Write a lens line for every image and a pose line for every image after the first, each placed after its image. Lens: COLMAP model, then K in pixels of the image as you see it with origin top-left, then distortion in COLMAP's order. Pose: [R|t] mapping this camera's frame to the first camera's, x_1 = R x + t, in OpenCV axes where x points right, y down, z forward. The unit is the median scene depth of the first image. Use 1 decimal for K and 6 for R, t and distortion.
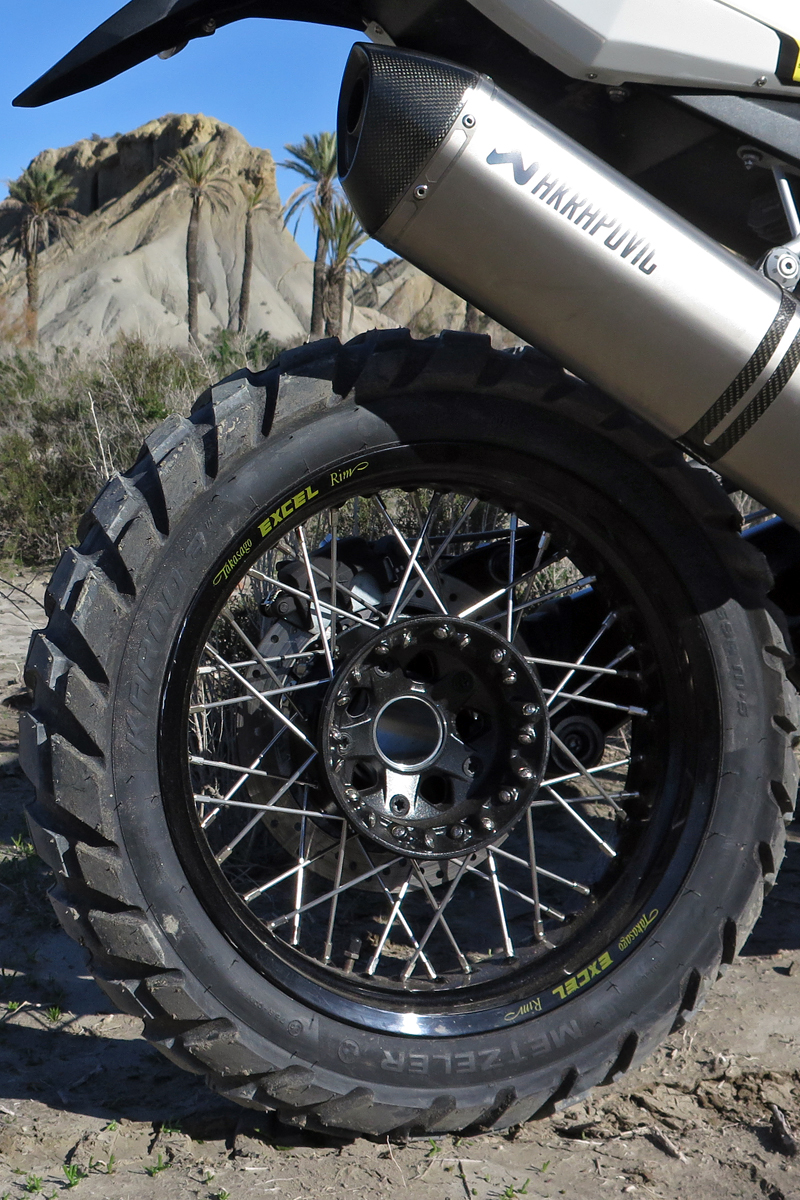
lens RADIAL K [[1682.4, 0, 399.9], [0, 1682.4, 537.2], [0, 0, 1]] dist [-0.026965, 0.052359]
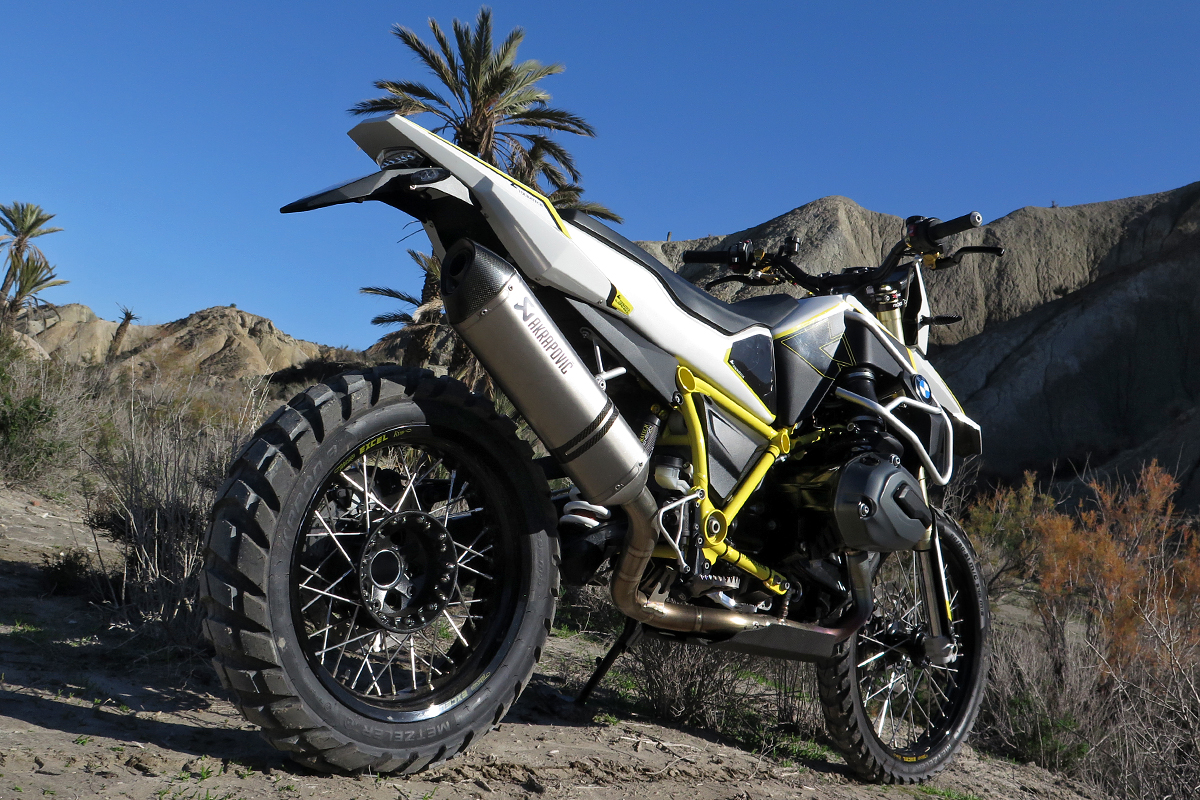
lens RADIAL K [[1163.1, 0, 600.0], [0, 1163.1, 400.0], [0, 0, 1]] dist [0.004690, 0.004382]
pose [[0.847061, 0.229096, 0.479586, -0.508810], [-0.156682, 0.969868, -0.186565, 0.147818], [-0.507877, 0.082889, 0.857433, -0.327746]]
